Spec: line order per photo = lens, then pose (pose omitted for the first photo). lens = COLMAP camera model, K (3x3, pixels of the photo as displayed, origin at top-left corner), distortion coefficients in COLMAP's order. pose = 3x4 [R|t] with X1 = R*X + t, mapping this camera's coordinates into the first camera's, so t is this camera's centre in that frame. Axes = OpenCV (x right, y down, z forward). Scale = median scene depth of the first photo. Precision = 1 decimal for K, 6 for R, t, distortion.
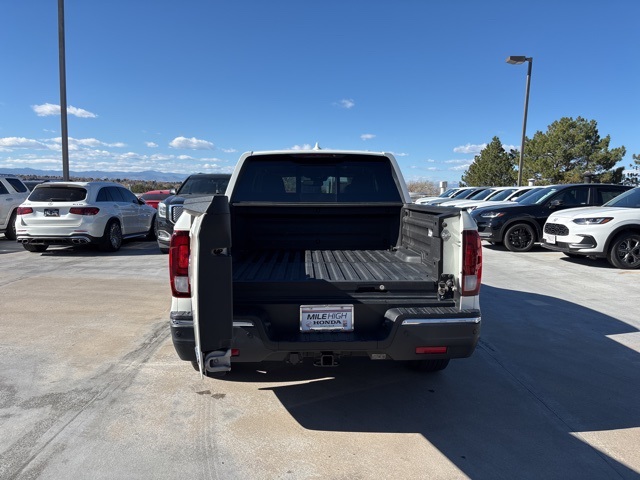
lens RADIAL K [[482.7, 0, 318.2], [0, 482.7, 242.5], [0, 0, 1]] dist [0.036939, -0.029080]
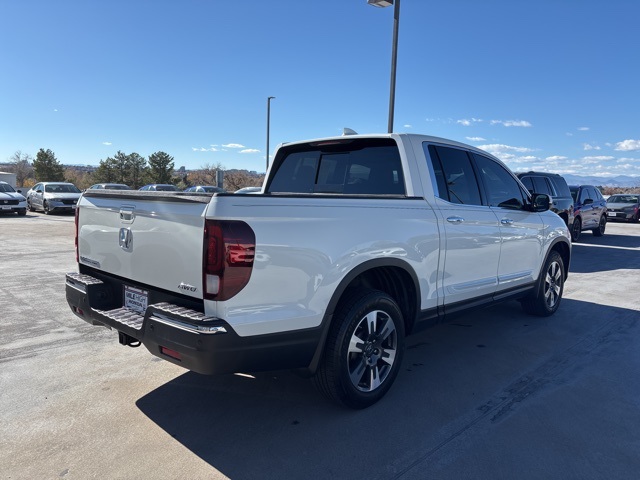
lens RADIAL K [[482.7, 0, 320.6], [0, 482.7, 245.1], [0, 0, 1]] dist [0.036939, -0.029080]
pose [[0.704276, 0.086944, -0.704582, 0.628670], [-0.089871, 0.995407, 0.032999, -0.015724], [0.704215, 0.040081, 0.708855, 0.343317]]
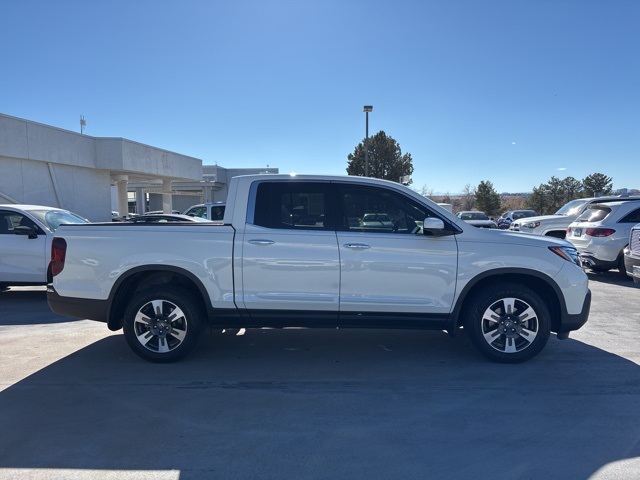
lens RADIAL K [[482.7, 0, 324.1], [0, 482.7, 244.9], [0, 0, 1]] dist [0.036939, -0.029080]
pose [[-0.081226, 0.056419, -0.995098, 1.197116], [-0.092877, 0.993624, 0.063917, -0.121283], [0.992359, 0.097614, -0.075468, 1.281538]]
